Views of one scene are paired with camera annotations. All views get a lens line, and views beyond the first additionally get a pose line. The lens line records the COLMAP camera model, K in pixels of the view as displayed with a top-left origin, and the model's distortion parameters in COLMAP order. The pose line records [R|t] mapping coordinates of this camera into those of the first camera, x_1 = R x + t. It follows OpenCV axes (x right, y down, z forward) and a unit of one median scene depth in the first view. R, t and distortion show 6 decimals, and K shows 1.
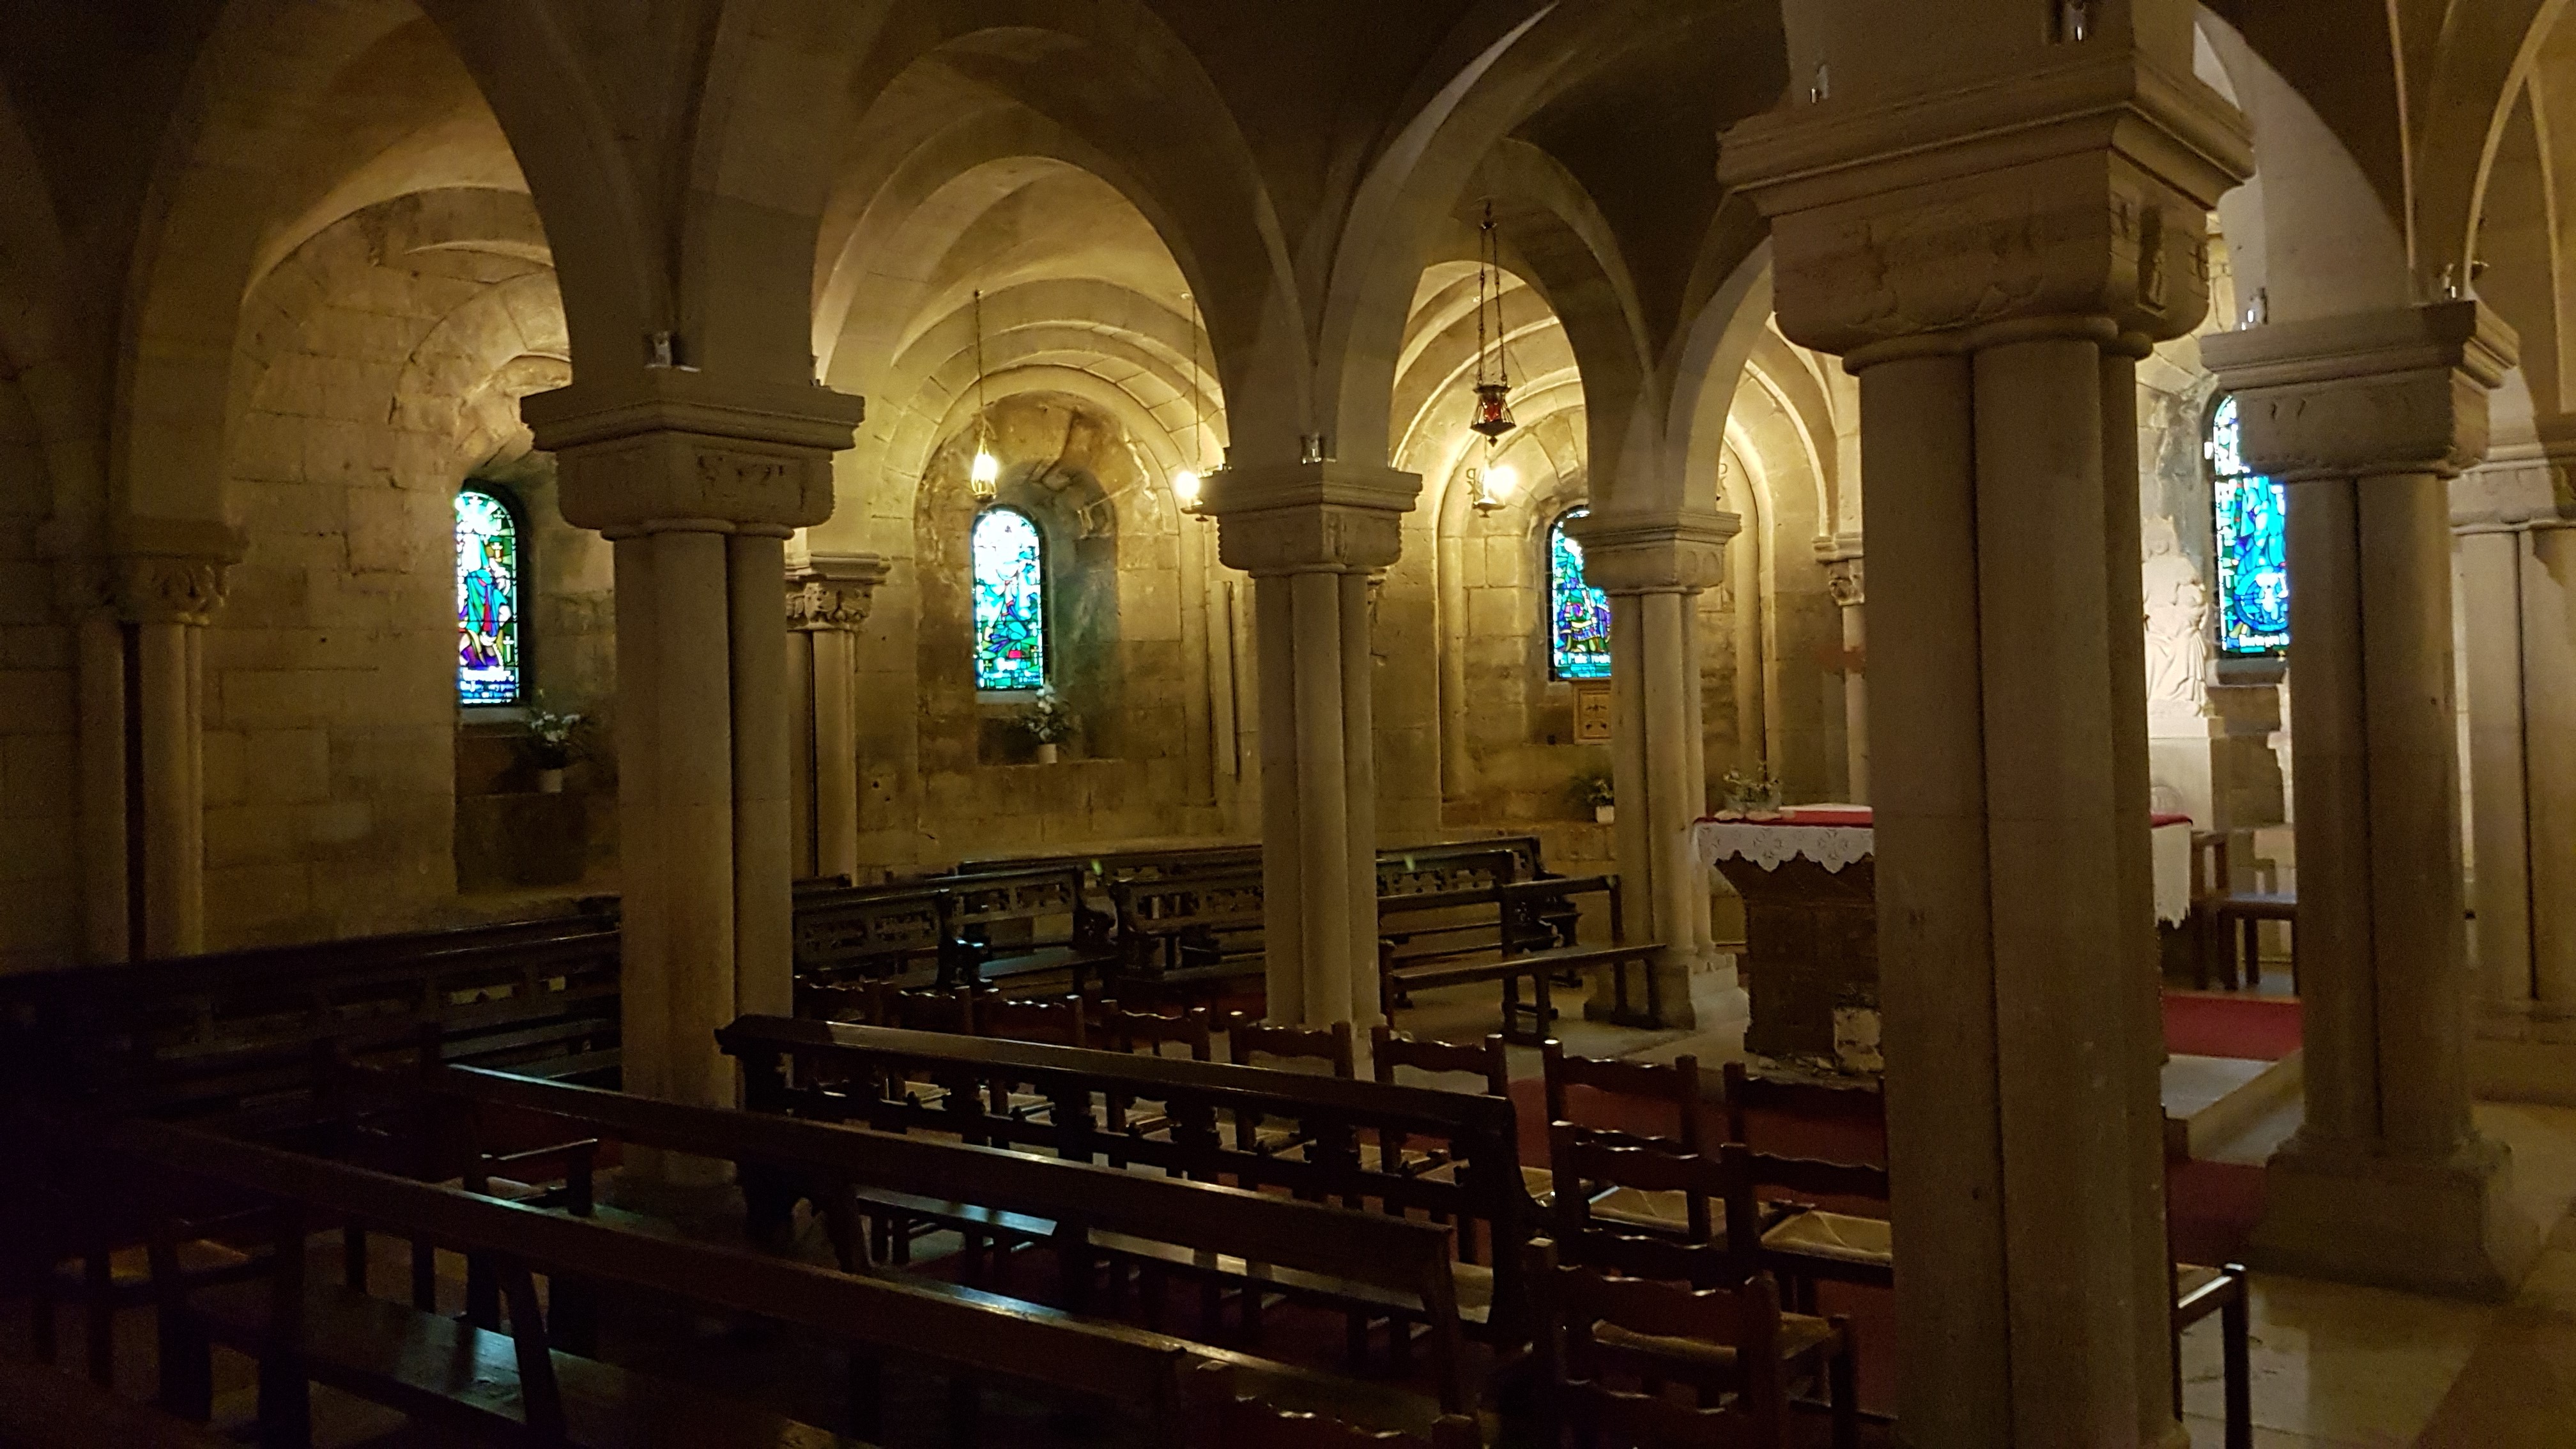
lens RADIAL K [[2059.4, 0, 1307.6], [0, 2059.4, 727.9], [0, 0, 1]] dist [0.129556, -0.038508]
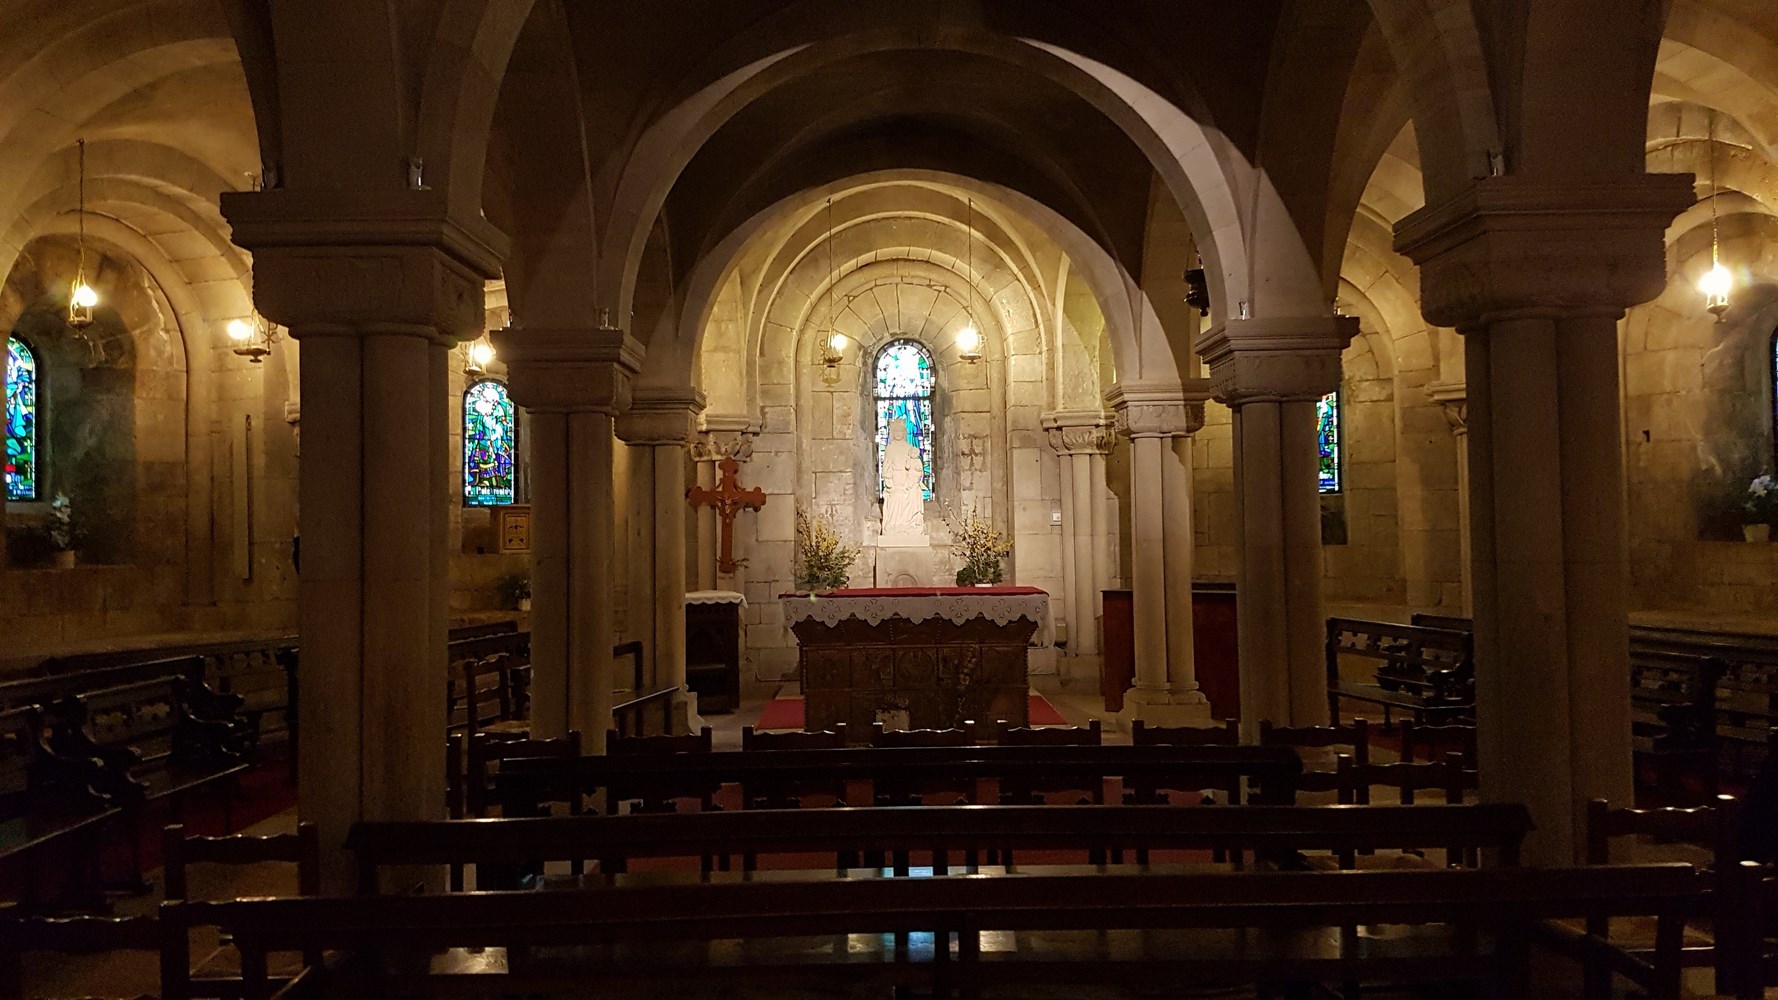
lens RADIAL K [[1421.4, 0, 902.3], [0, 1421.4, 491.3], [0, 0, 1]] dist [0.129556, -0.038508]
pose [[0.764668, 0.034121, 0.643521, -0.285546], [-0.002848, 0.998766, -0.049573, 0.013430], [-0.644418, 0.036074, 0.763822, 0.111534]]
